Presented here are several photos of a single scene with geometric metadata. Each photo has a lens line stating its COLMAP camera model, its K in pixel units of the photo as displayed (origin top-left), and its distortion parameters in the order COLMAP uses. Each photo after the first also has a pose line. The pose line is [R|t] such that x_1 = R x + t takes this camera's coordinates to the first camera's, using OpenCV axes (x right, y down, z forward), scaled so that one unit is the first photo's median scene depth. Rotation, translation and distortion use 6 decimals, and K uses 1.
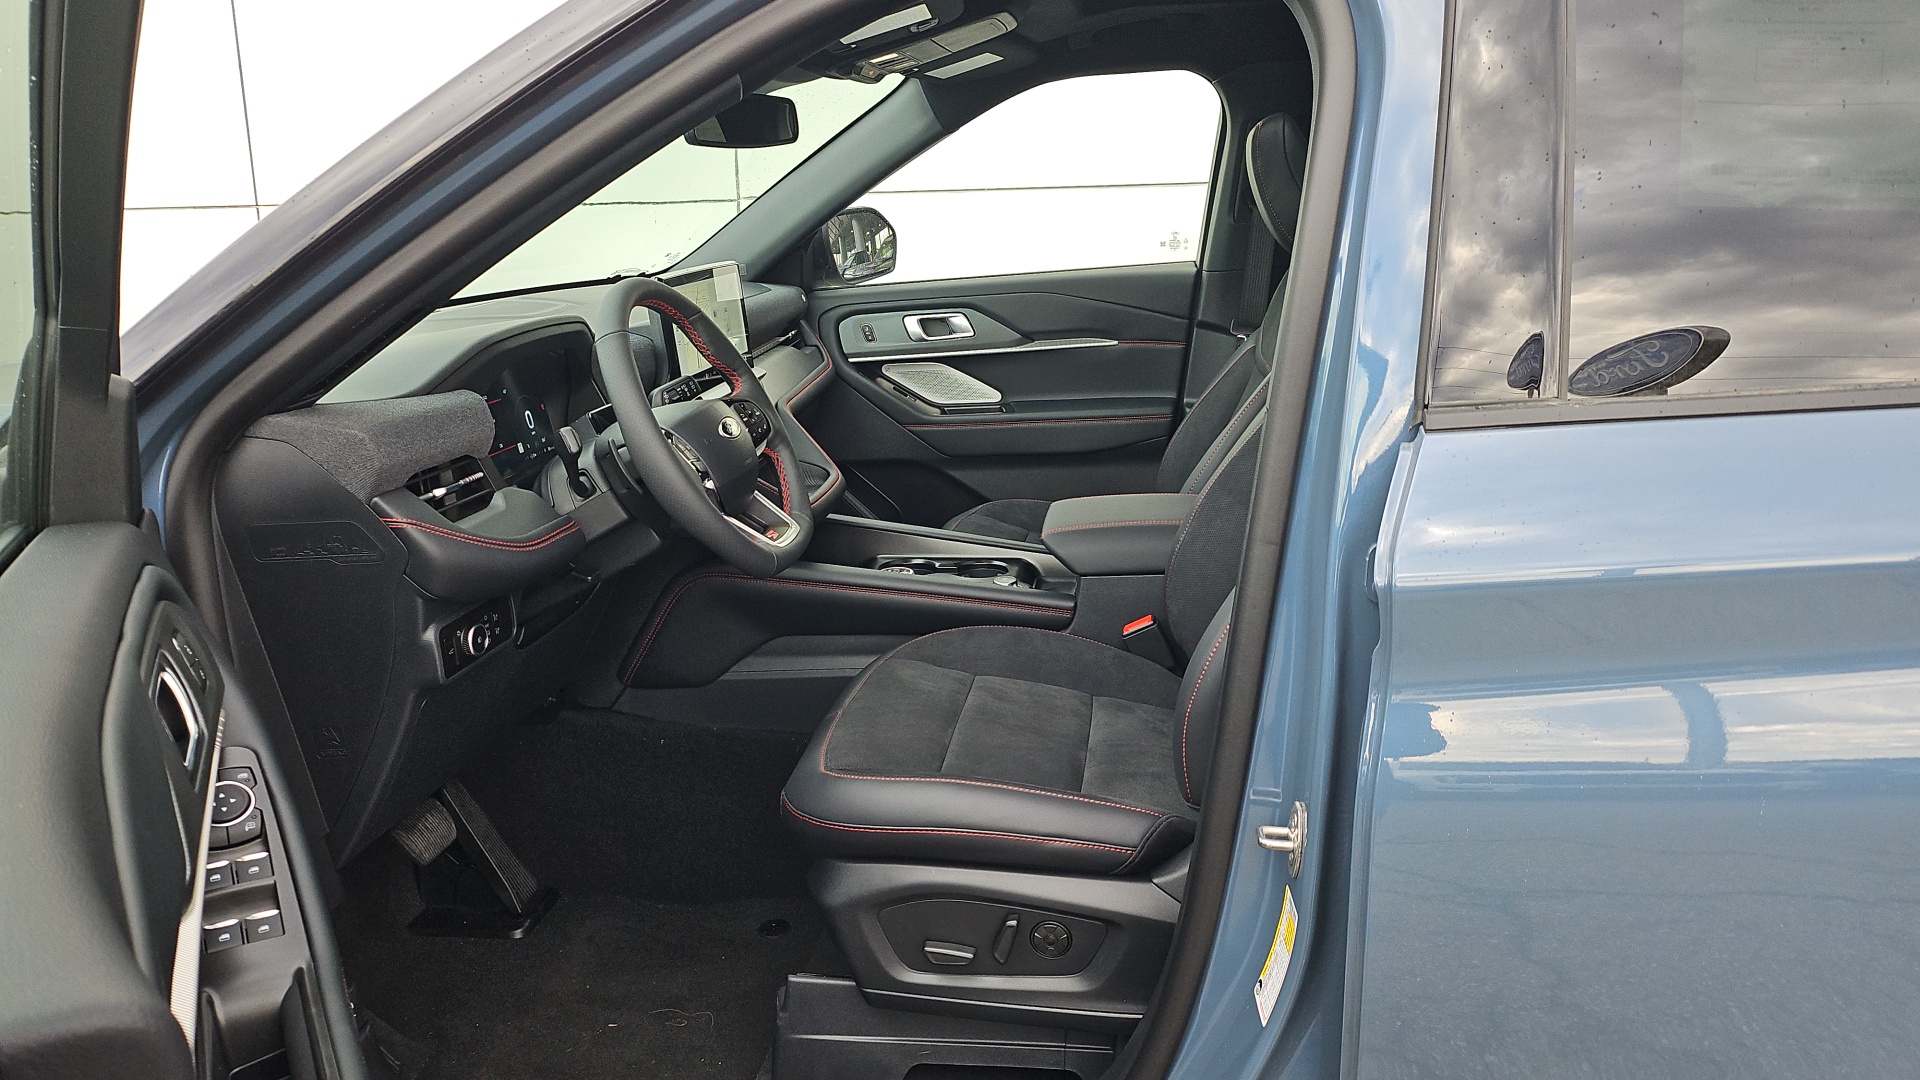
lens RADIAL K [[1338.1, 0, 973.8], [0, 1338.1, 526.1], [0, 0, 1]] dist [0.054624, -0.046440]
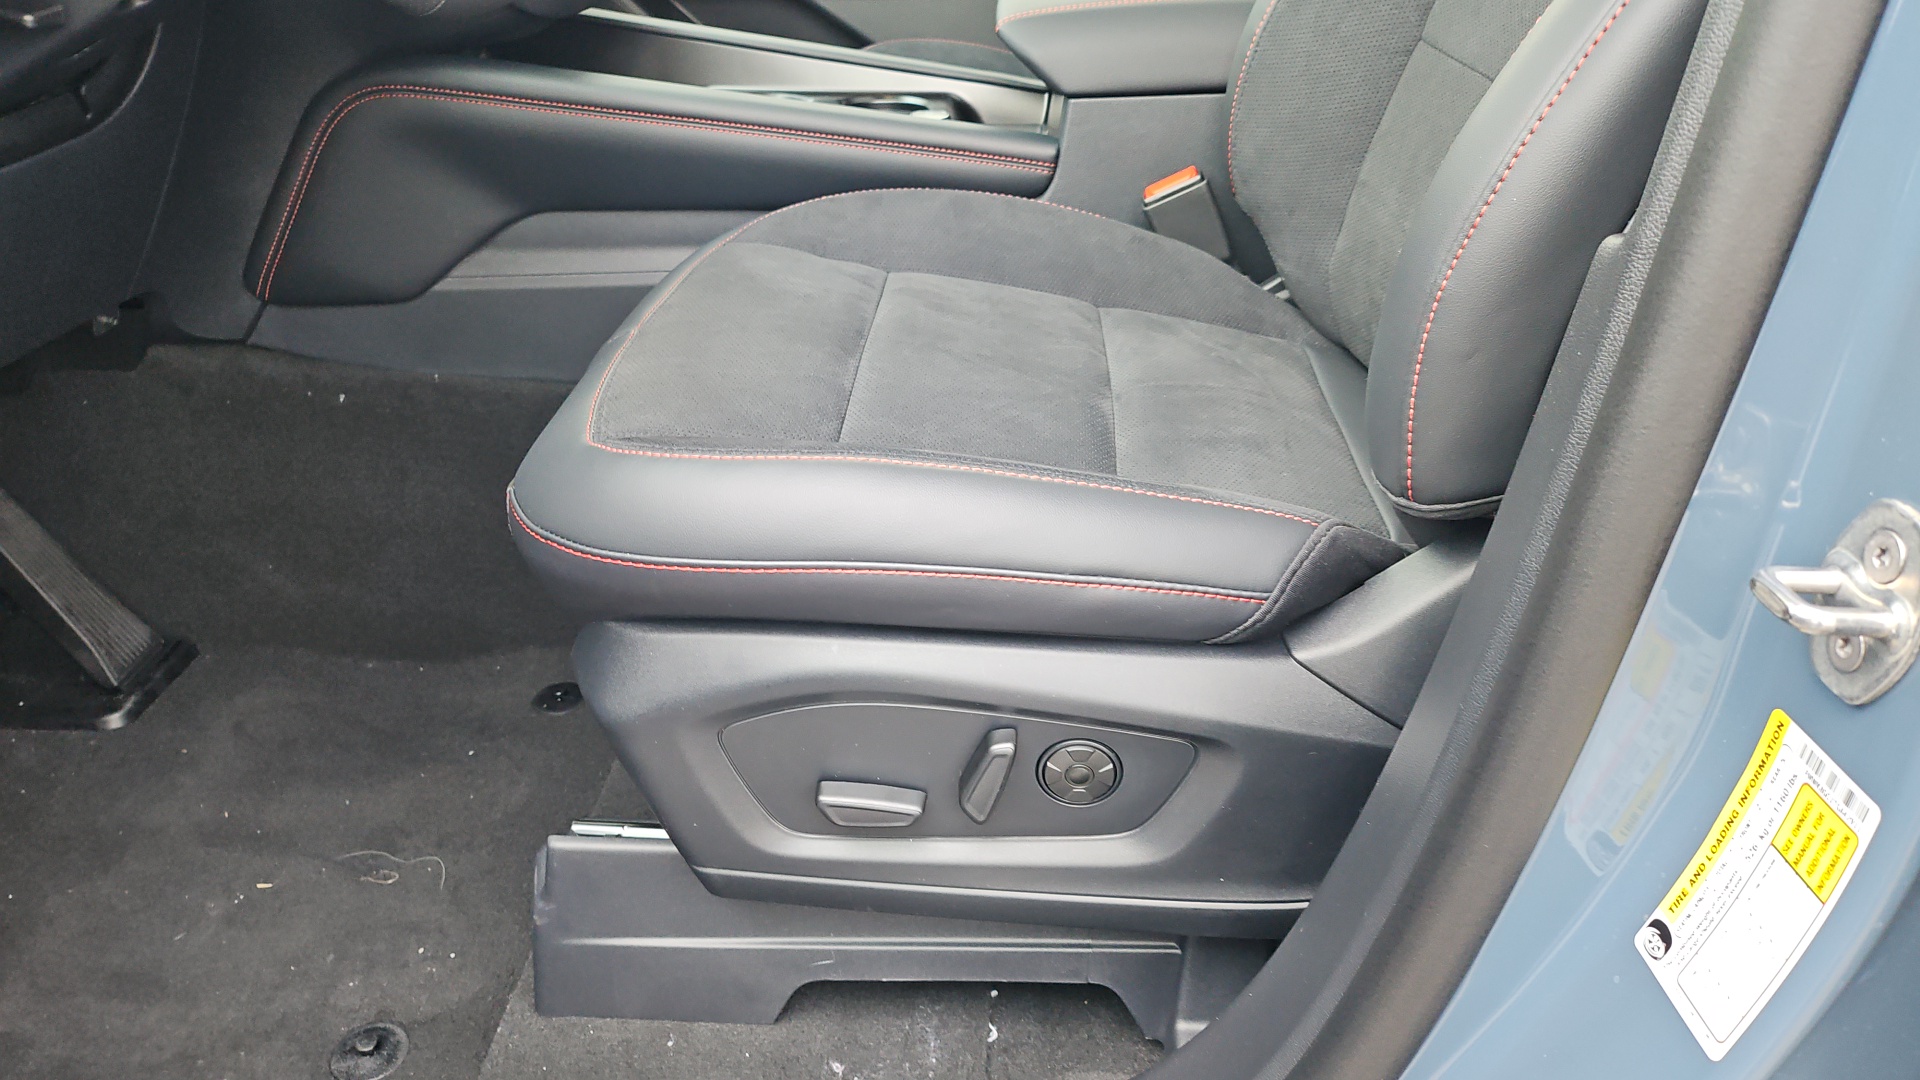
lens RADIAL K [[1338.1, 0, 971.9], [0, 1338.1, 549.1], [0, 0, 1]] dist [0.054624, -0.046440]
pose [[0.994977, -0.022662, 0.097508, -0.022725], [-0.002862, 0.967201, 0.253996, 0.086572], [-0.100066, -0.252999, 0.962278, 0.459932]]
